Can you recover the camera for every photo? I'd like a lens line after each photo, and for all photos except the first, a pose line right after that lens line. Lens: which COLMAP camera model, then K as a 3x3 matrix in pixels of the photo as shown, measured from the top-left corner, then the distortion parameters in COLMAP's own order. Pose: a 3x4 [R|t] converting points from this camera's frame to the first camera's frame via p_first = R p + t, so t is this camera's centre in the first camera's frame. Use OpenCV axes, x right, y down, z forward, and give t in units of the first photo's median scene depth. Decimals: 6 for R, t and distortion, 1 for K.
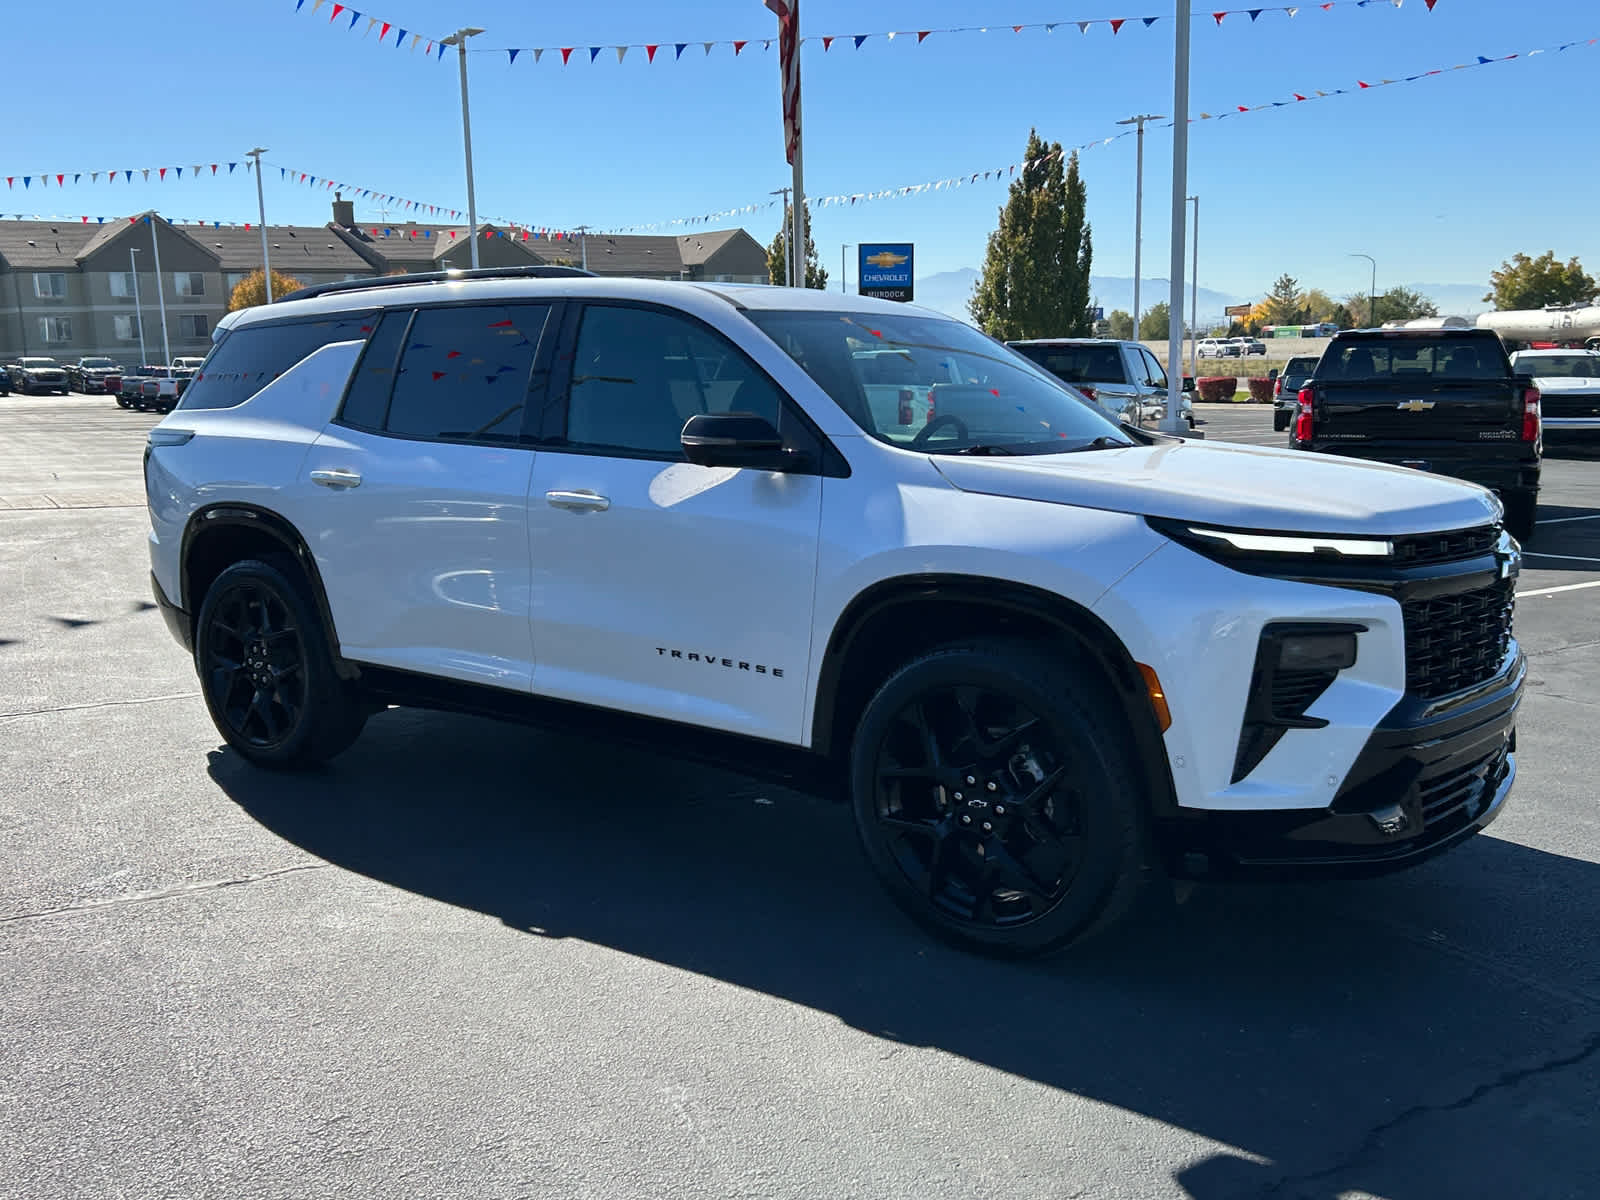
lens RADIAL K [[1470.5, 0, 790.9], [0, 1470.5, 606.9], [0, 0, 1]] dist [0.033464, 0.000000]
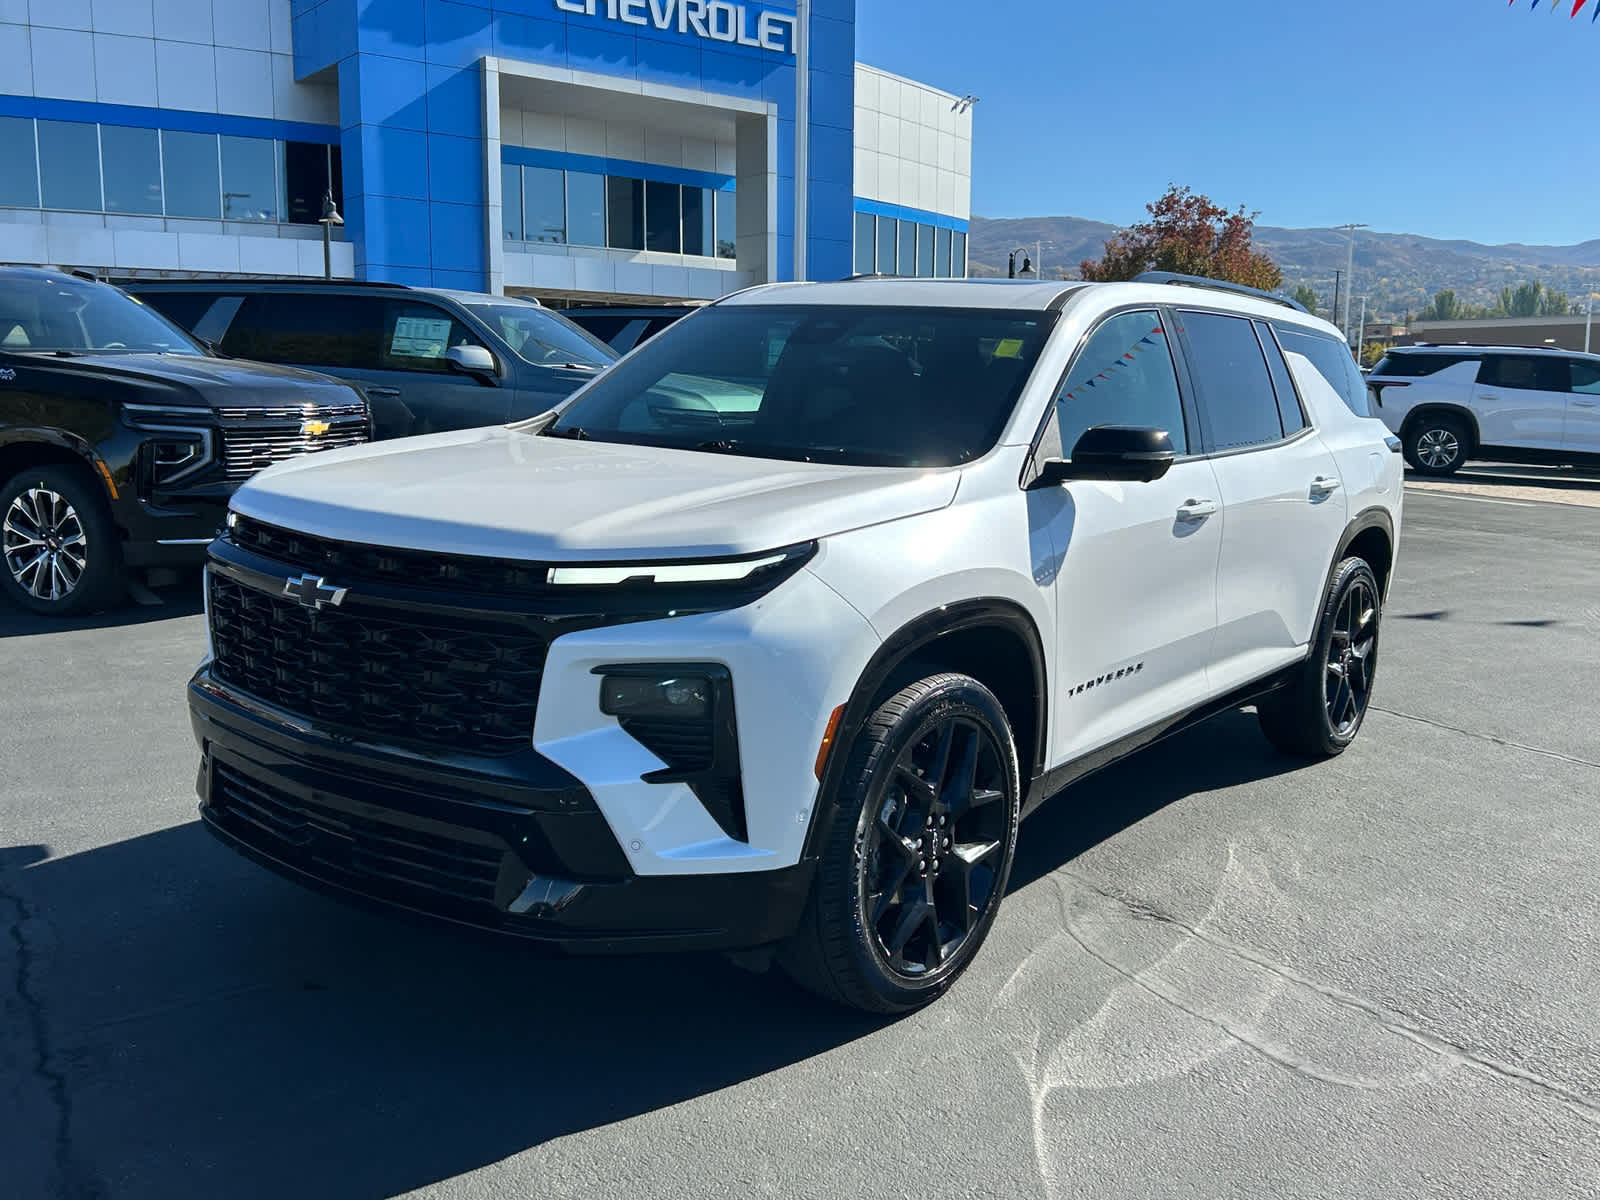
lens RADIAL K [[1470.5, 0, 815.4], [0, 1470.5, 594.3], [0, 0, 1]] dist [0.033464, 0.000000]
pose [[0.002244, 0.162913, -0.986638, 0.853567], [-0.190258, 0.968688, 0.159516, -0.138349], [0.981732, 0.187357, 0.033169, 0.815180]]
